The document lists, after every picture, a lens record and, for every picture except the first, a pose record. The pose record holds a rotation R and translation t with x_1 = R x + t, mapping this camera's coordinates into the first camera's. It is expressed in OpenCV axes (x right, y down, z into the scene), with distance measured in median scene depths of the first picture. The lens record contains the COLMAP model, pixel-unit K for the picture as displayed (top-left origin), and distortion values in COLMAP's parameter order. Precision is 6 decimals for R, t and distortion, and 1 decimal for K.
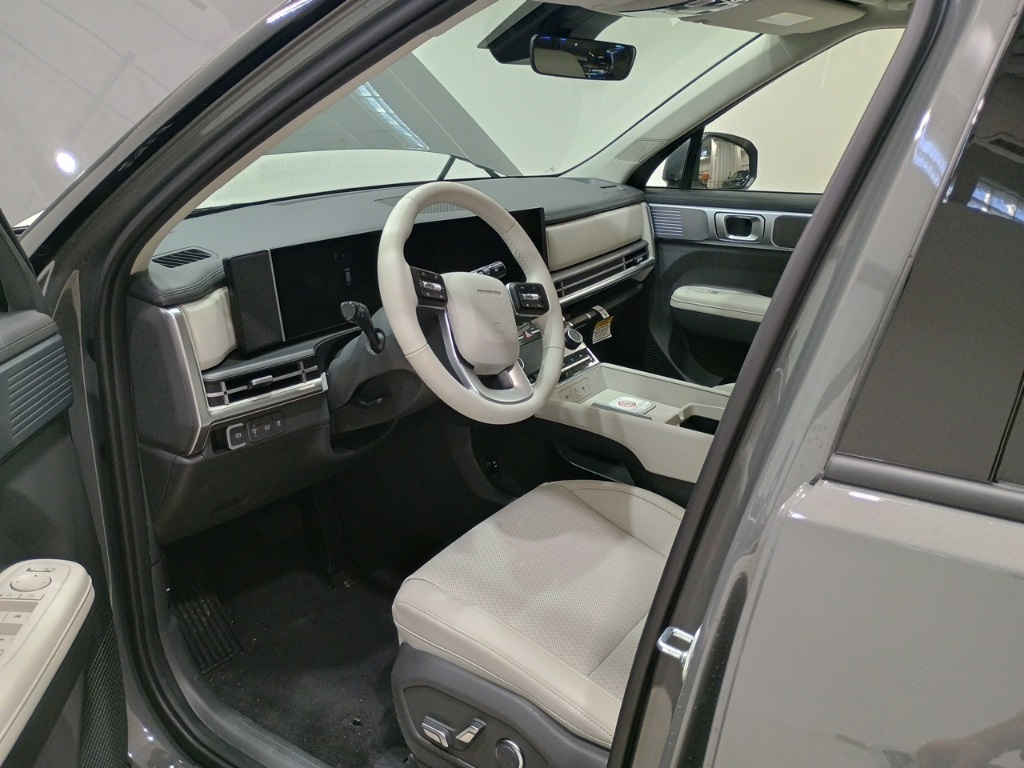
lens RADIAL K [[846.7, 0, 512.0], [0, 846.7, 384.0], [0, 0, 1]] dist [0.021309, -0.009930]
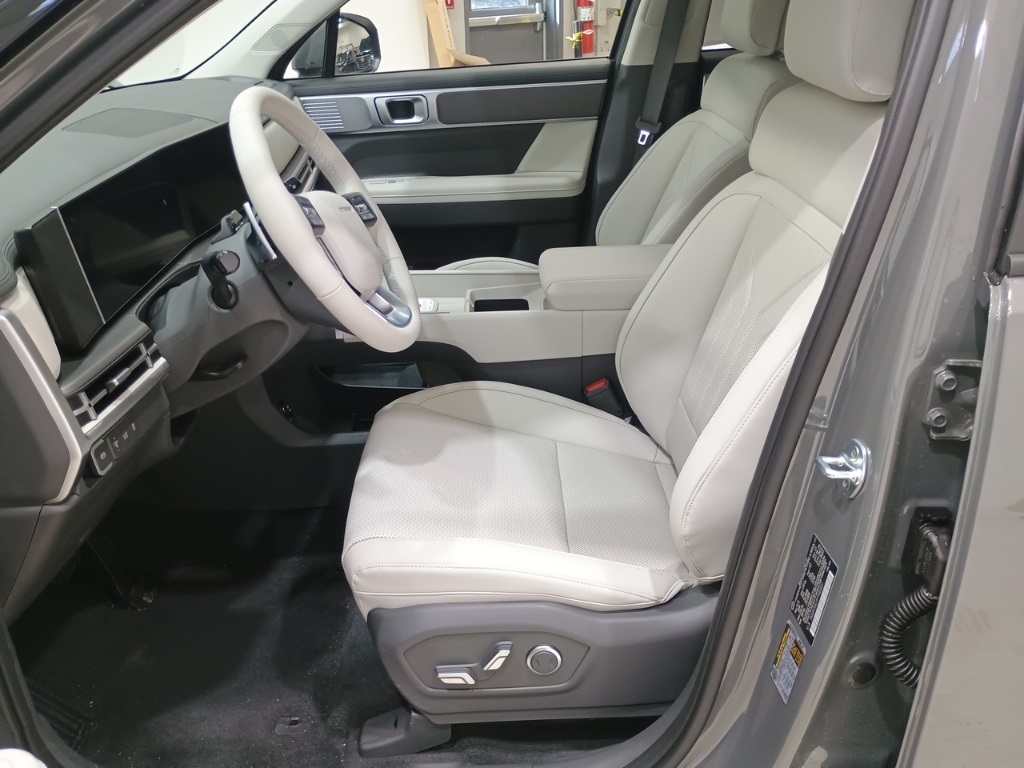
lens RADIAL K [[846.7, 0, 512.0], [0, 846.7, 384.0], [0, 0, 1]] dist [0.021309, -0.009930]
pose [[0.821002, -0.289255, 0.492226, -0.325893], [0.228798, 0.956591, 0.180516, -0.047580], [-0.523074, -0.035583, 0.851544, 0.134618]]
